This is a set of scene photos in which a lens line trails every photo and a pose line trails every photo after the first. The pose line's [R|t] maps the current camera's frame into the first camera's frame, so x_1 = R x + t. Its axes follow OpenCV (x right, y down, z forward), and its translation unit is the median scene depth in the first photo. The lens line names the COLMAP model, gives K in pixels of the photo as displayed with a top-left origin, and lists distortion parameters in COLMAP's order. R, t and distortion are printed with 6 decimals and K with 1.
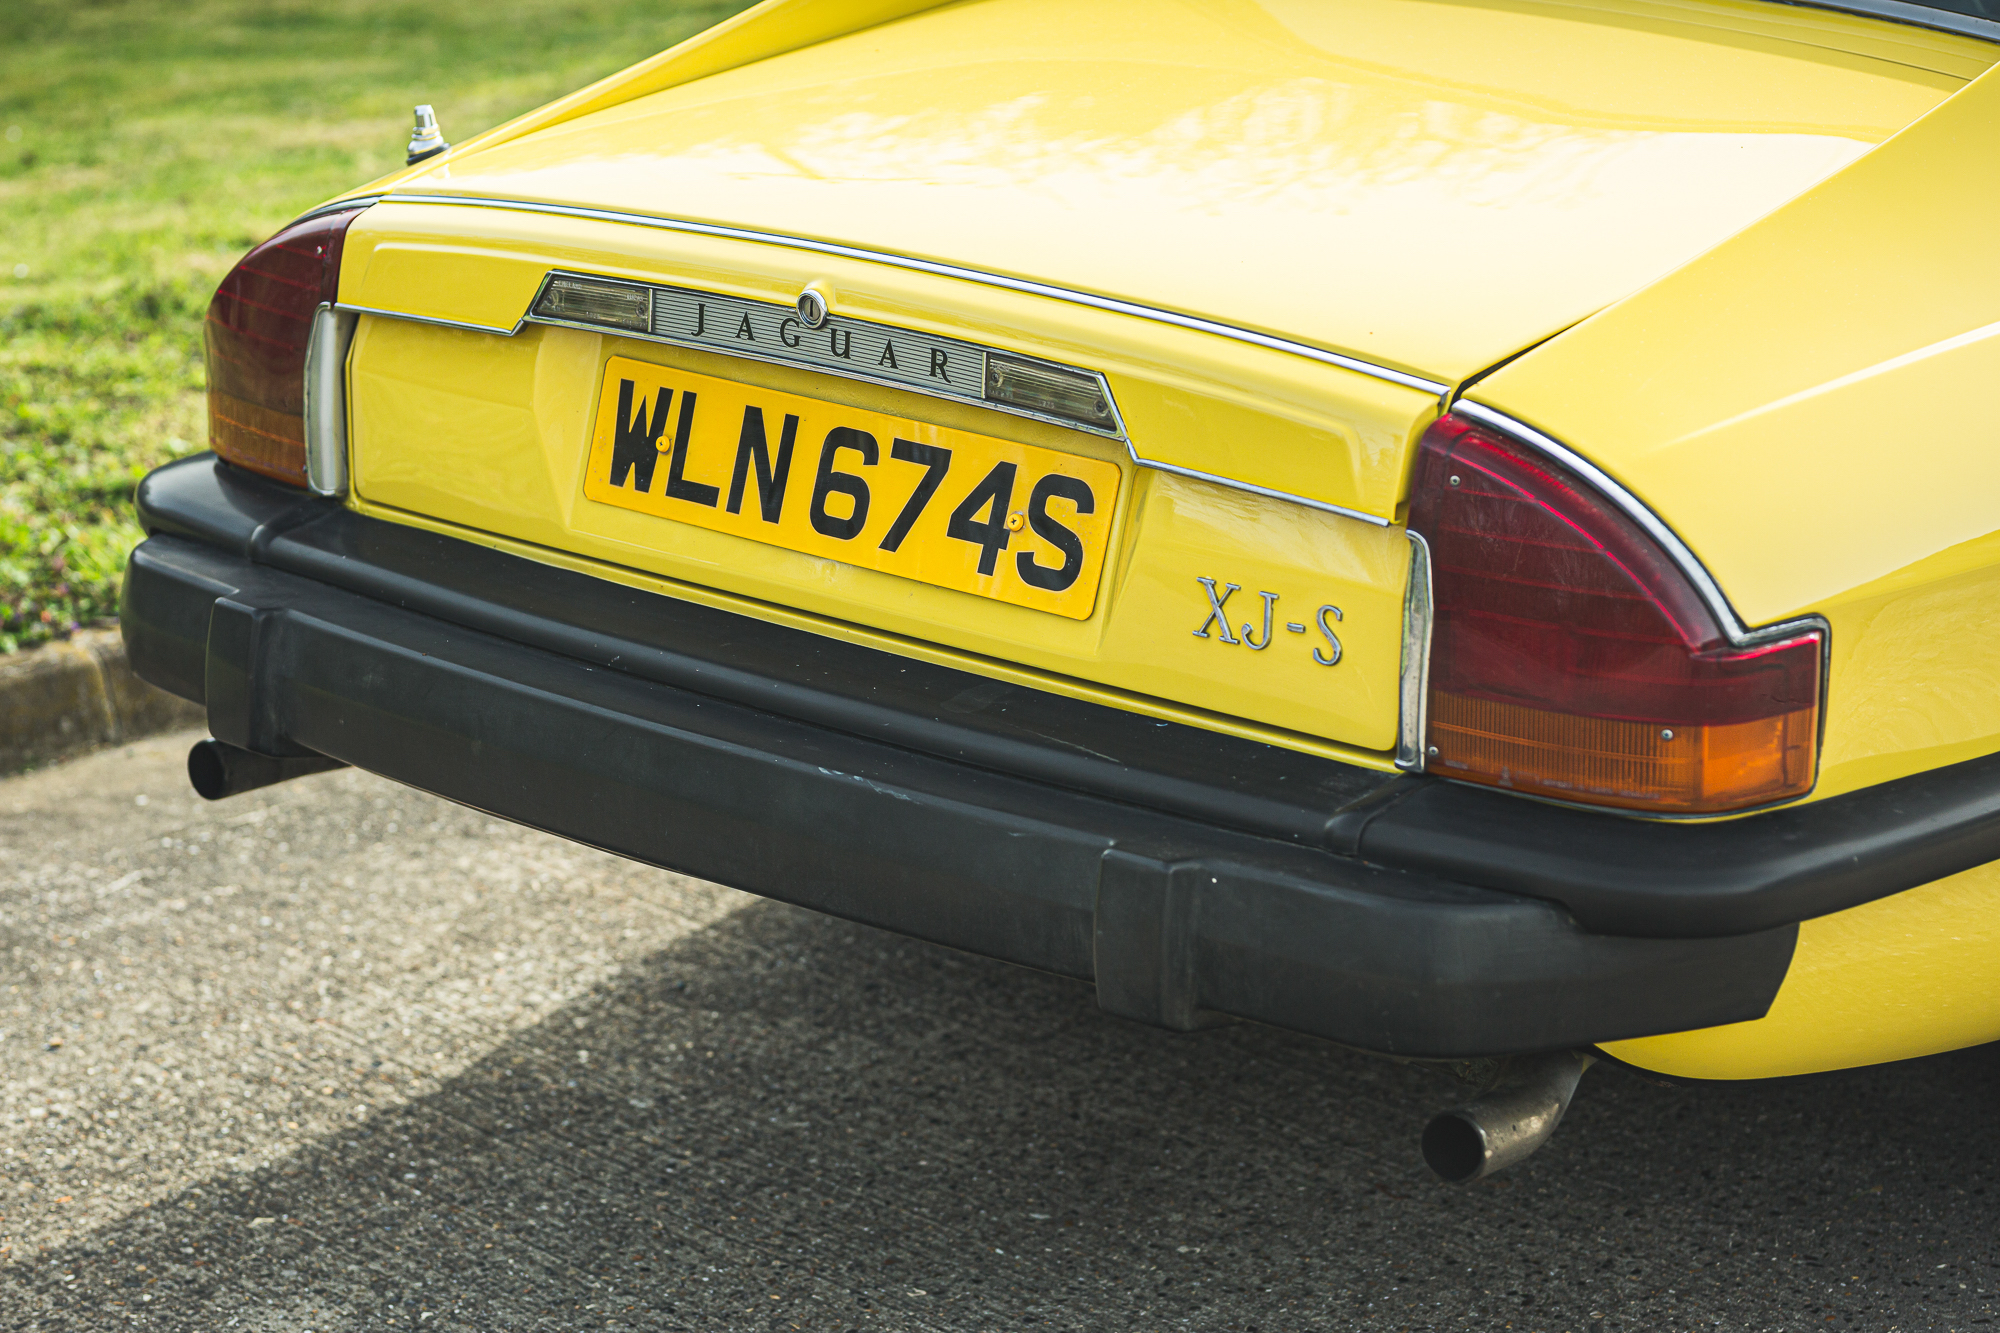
lens RADIAL K [[4889.4, 0, 999.1], [0, 4889.4, 665.5], [0, 0, 1]] dist [-0.022333, 0.000000]
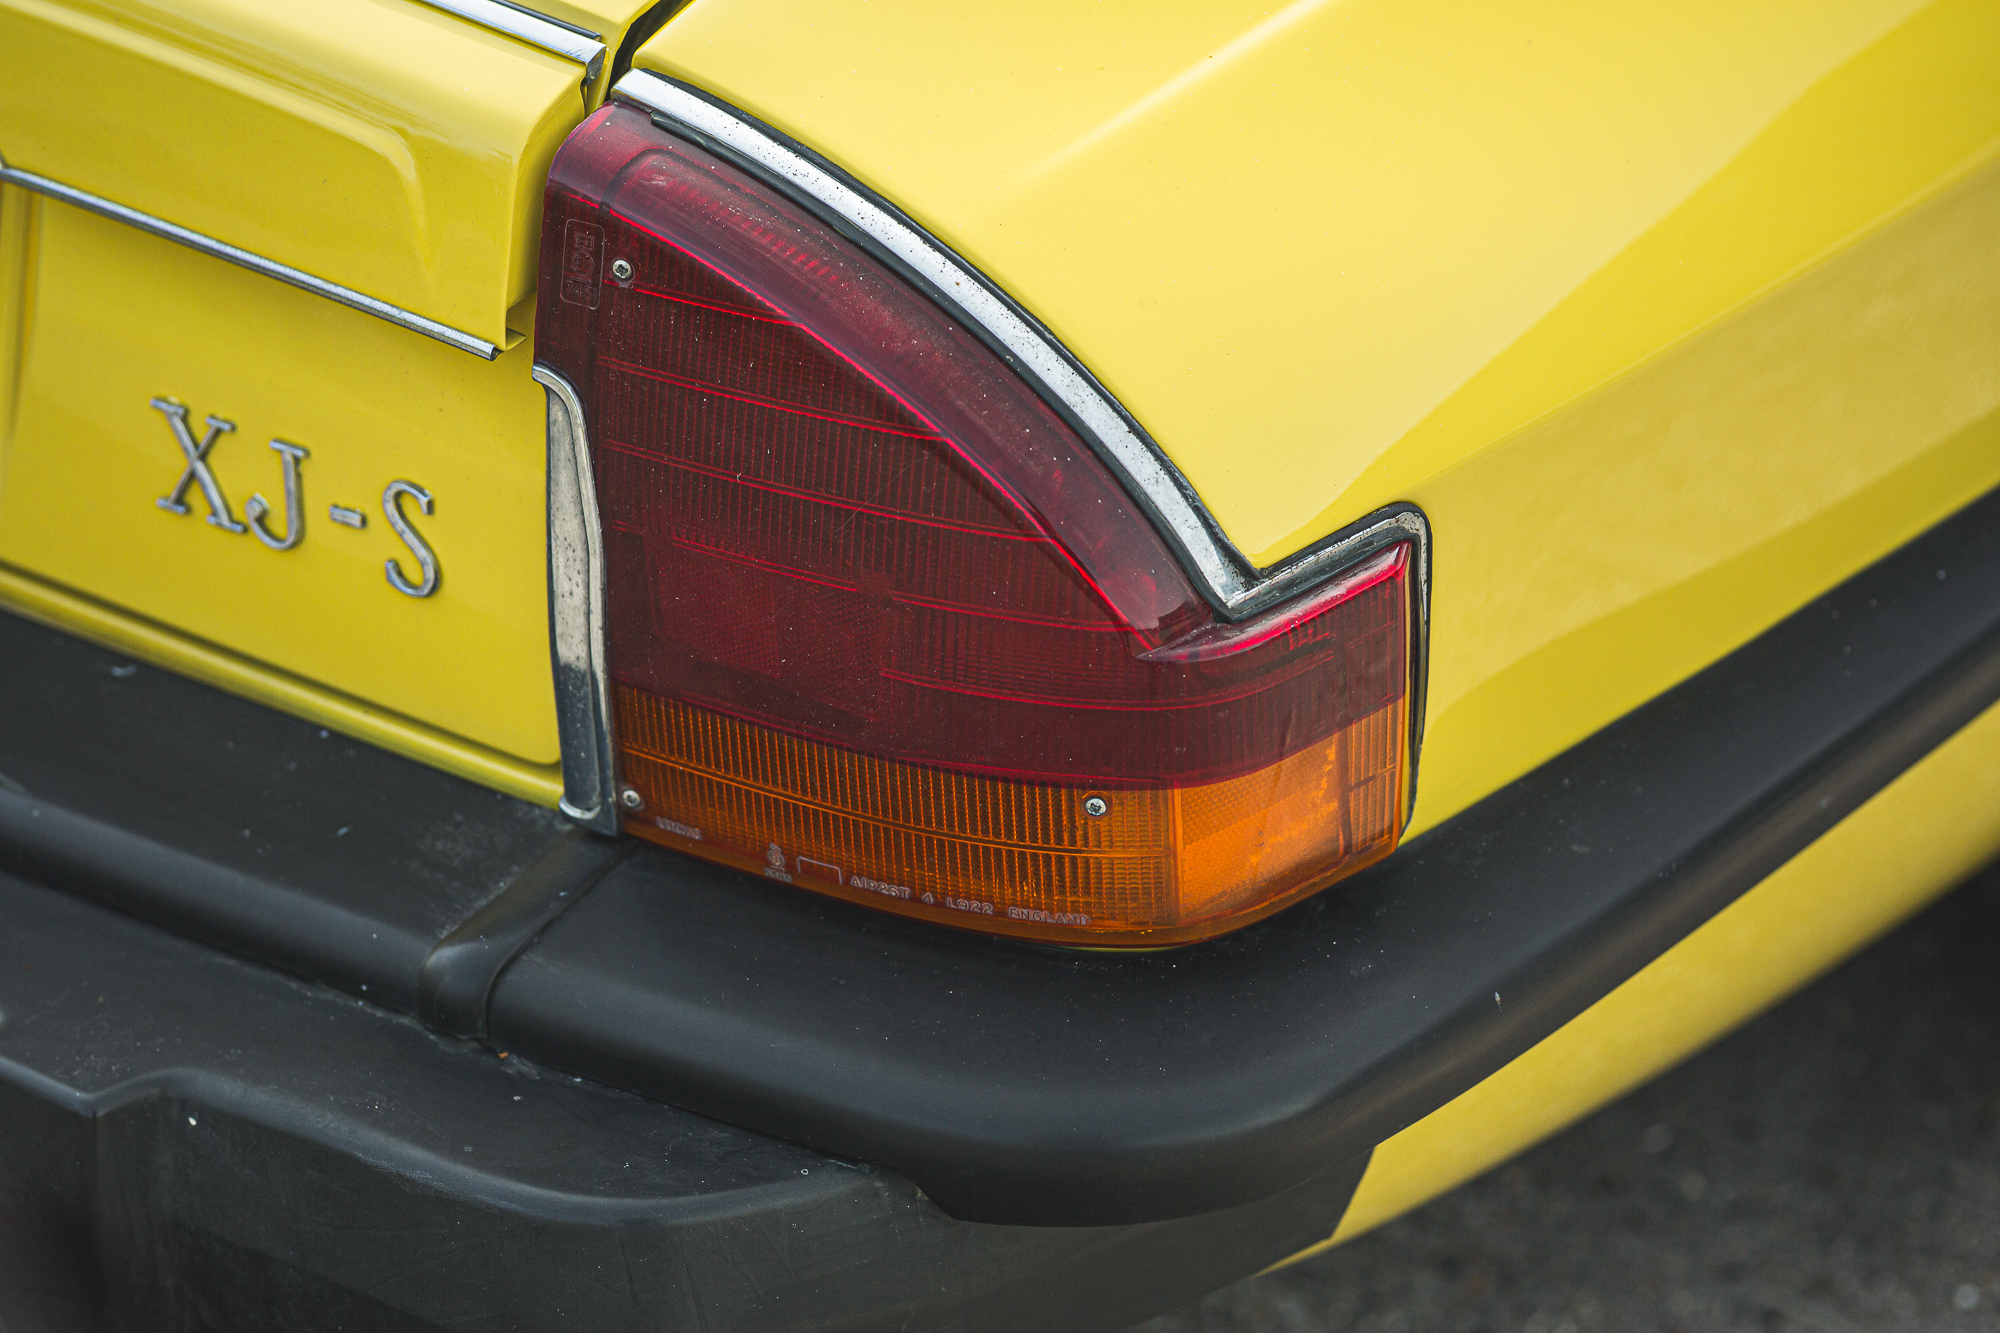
lens RADIAL K [[4889.4, 0, 999.3], [0, 4889.4, 666.1], [0, 0, 1]] dist [-0.022333, 0.000000]
pose [[0.994876, -0.081411, 0.059954, 0.095685], [0.062184, 0.960269, 0.272061, -0.123302], [-0.079720, -0.266939, 0.960410, 0.524667]]
